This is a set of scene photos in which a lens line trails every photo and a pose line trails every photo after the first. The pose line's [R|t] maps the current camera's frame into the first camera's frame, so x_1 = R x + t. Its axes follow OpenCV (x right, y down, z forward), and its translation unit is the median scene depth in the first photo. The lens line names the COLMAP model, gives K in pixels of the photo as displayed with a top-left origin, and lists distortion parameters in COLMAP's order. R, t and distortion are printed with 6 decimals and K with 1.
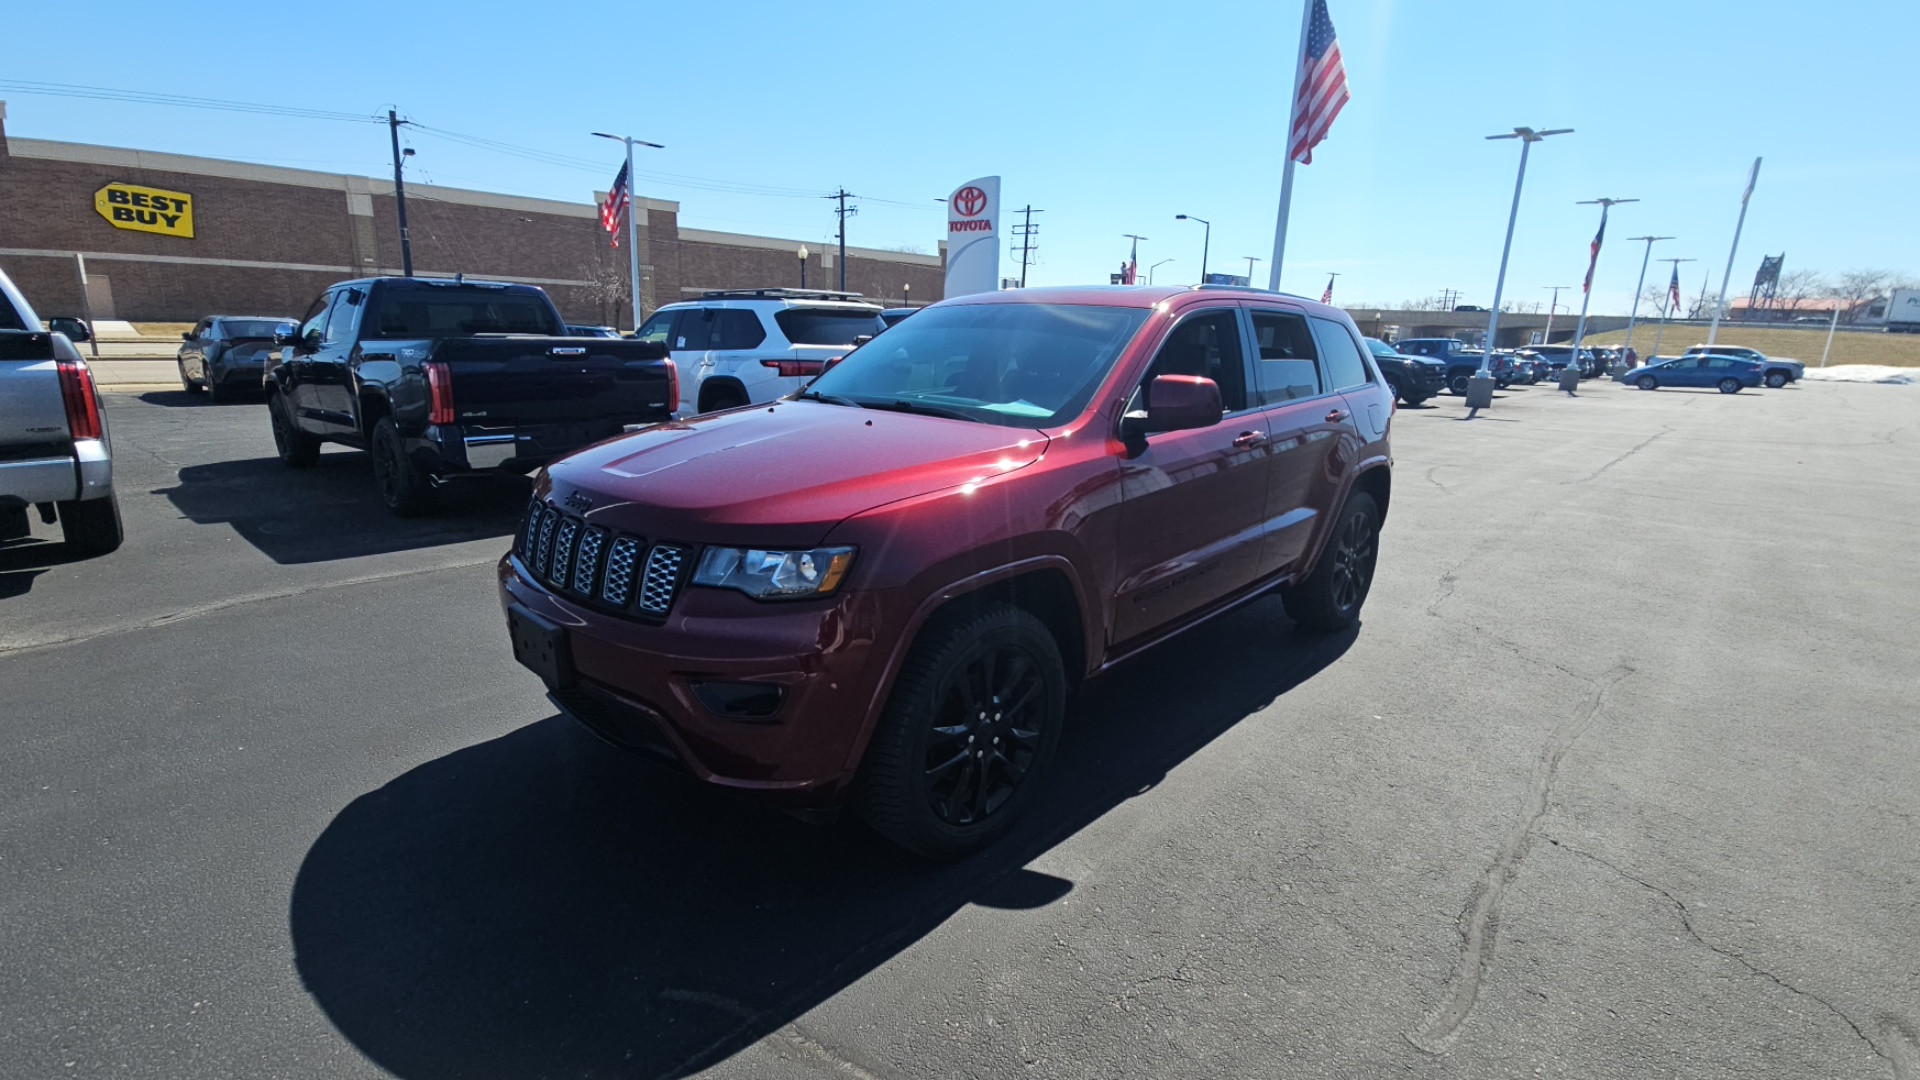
lens RADIAL K [[854.2, 0, 978.0], [0, 854.2, 539.5], [0, 0, 1]] dist [0.008554, -0.007410]
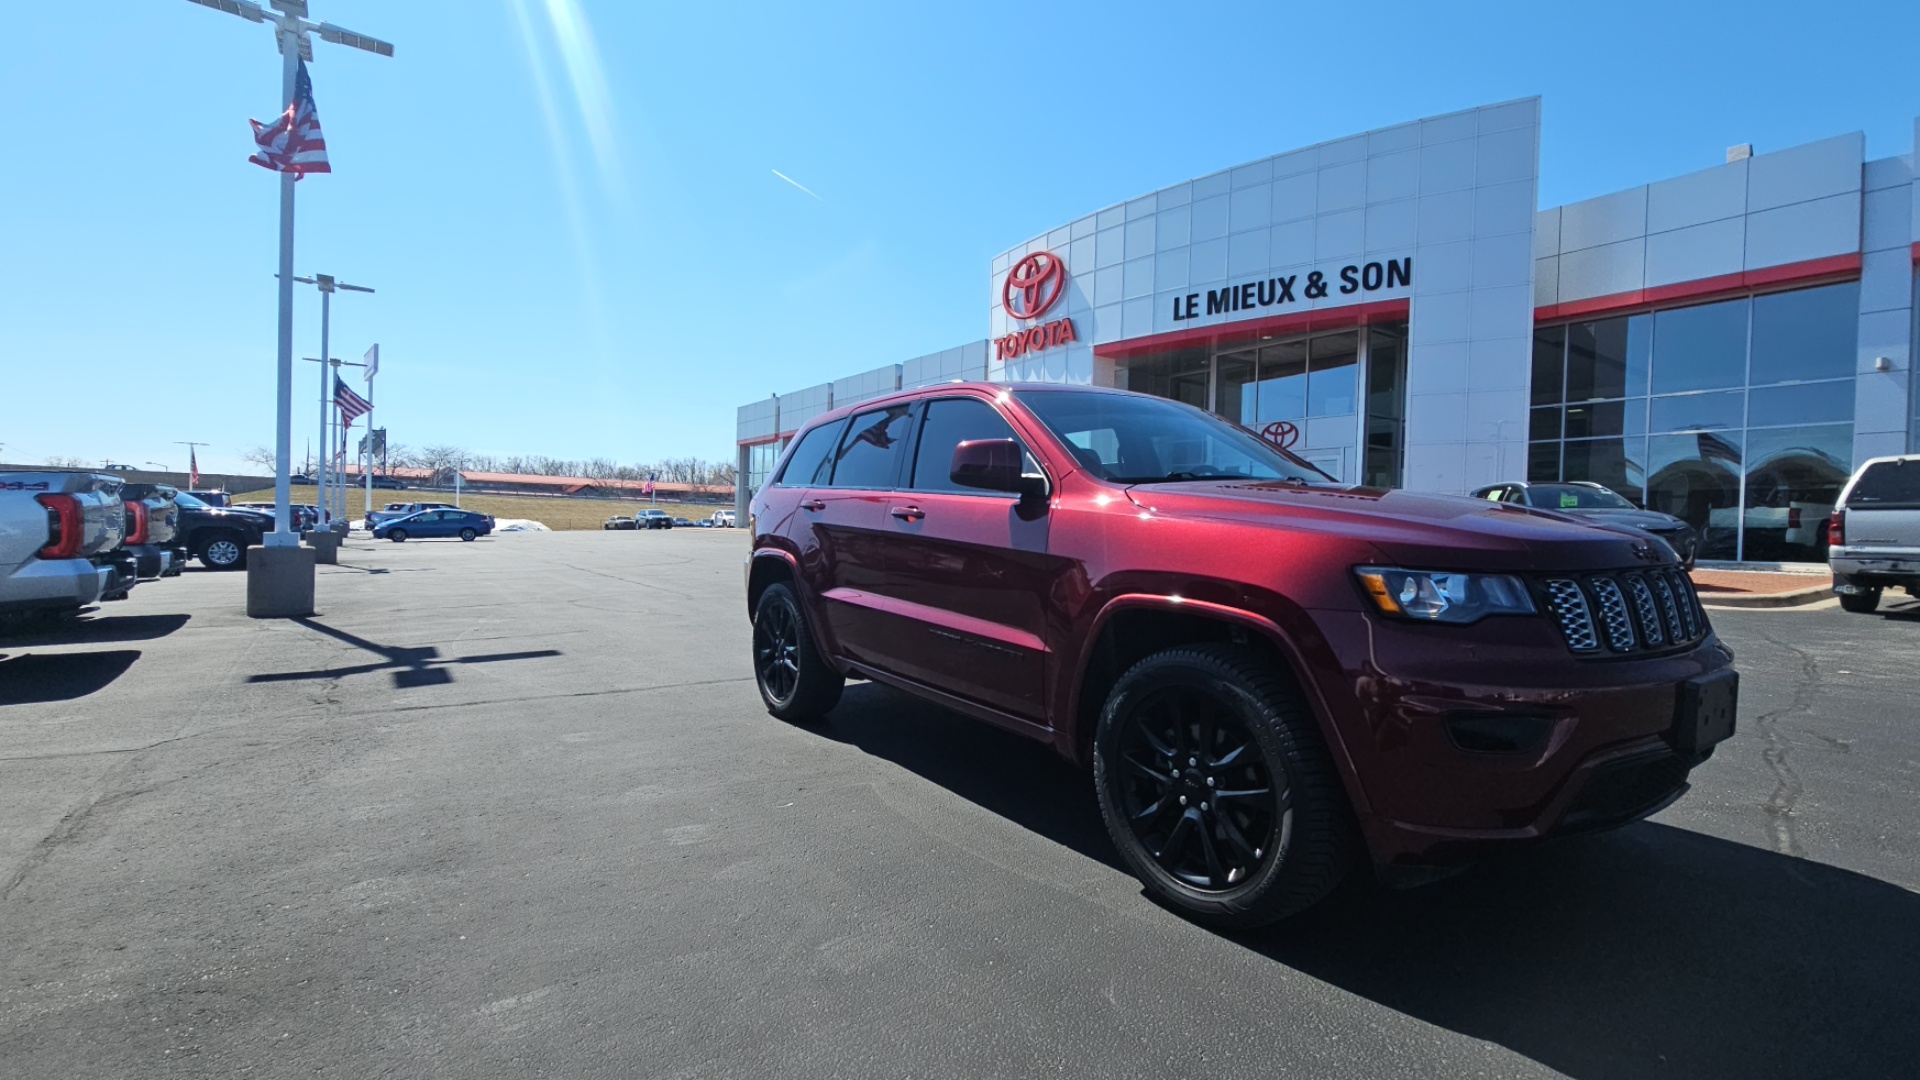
lens RADIAL K [[854.2, 0, 979.2], [0, 854.2, 534.9], [0, 0, 1]] dist [0.008554, -0.007410]
pose [[0.193446, -0.041057, 0.980252, -0.110184], [0.227569, 0.973753, -0.004124, -0.015950], [-0.954354, 0.223872, 0.197712, 0.107435]]
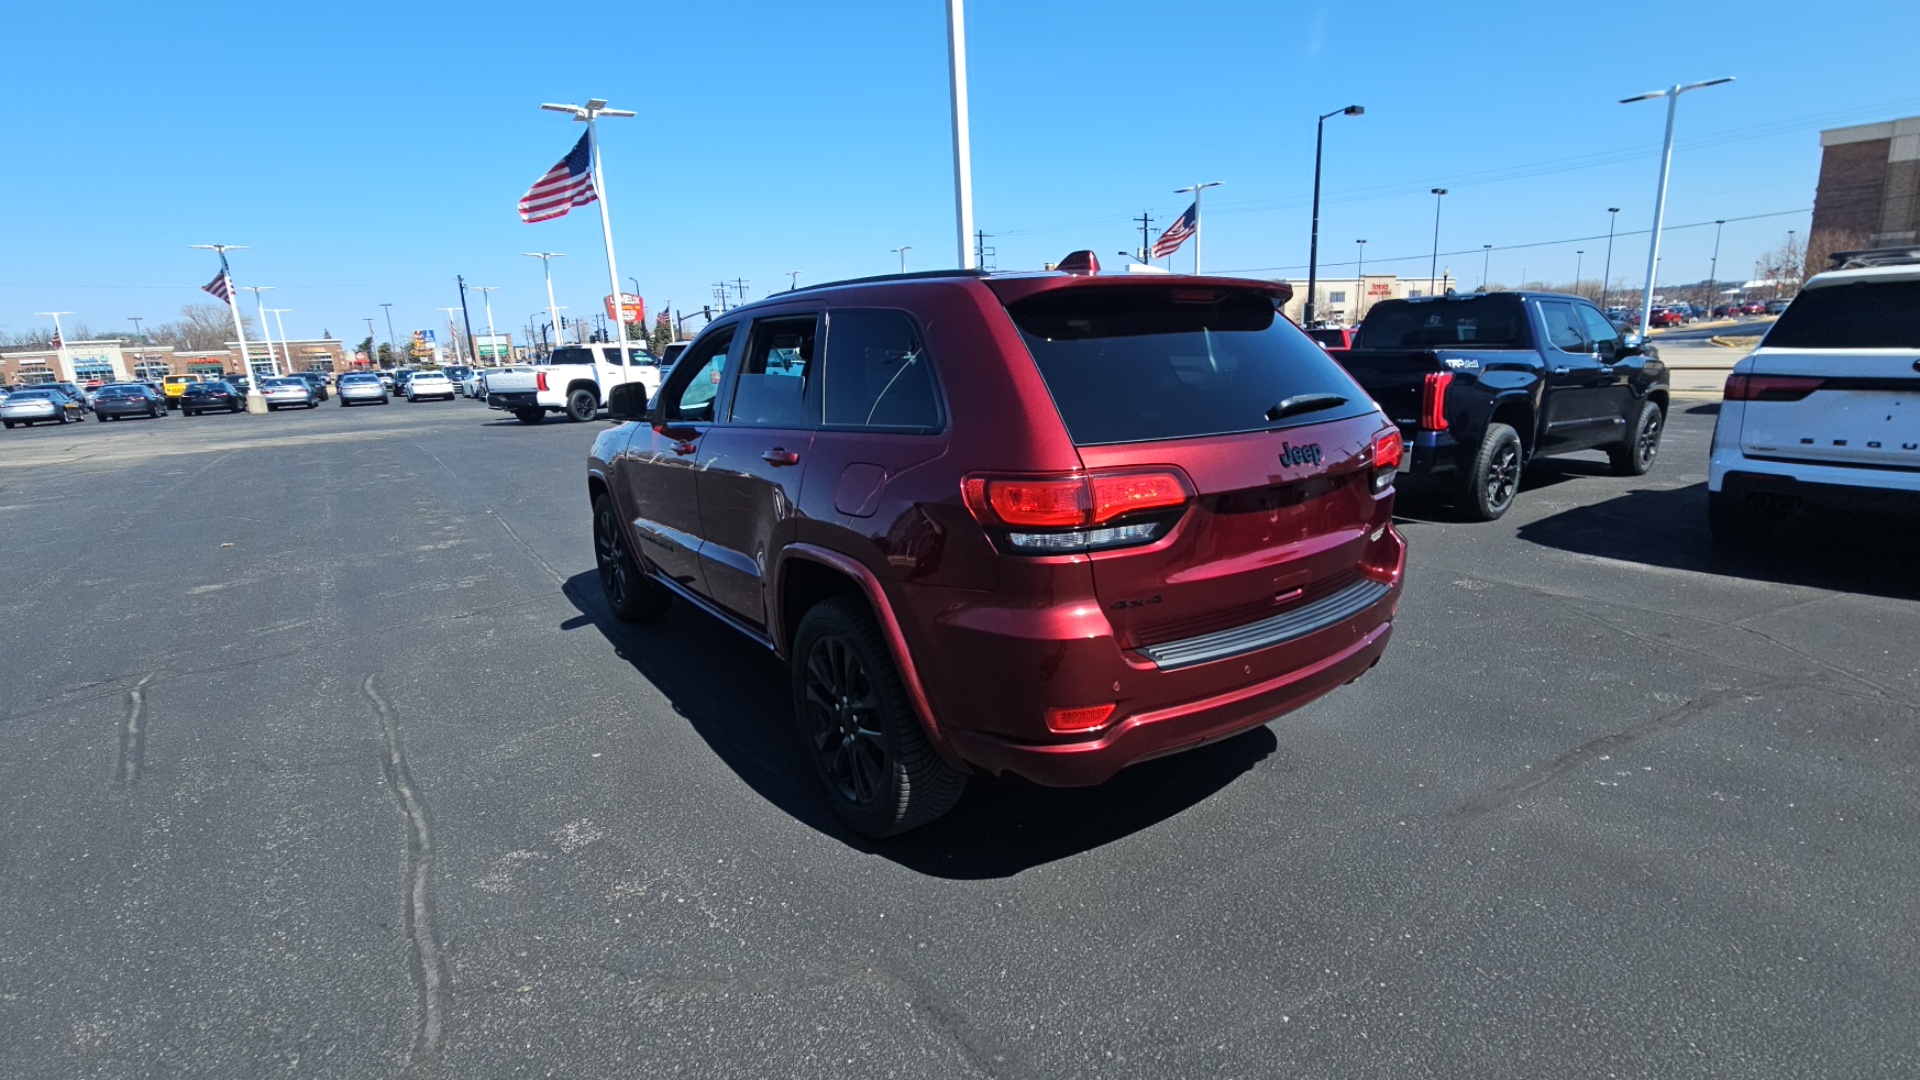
lens RADIAL K [[854.2, 0, 975.4], [0, 854.2, 531.7], [0, 0, 1]] dist [0.008554, -0.007410]
pose [[-0.192362, 0.187189, -0.963305, 0.129119], [-0.206640, 0.951902, 0.226237, -0.033248], [0.959321, 0.242577, -0.144429, 0.153471]]
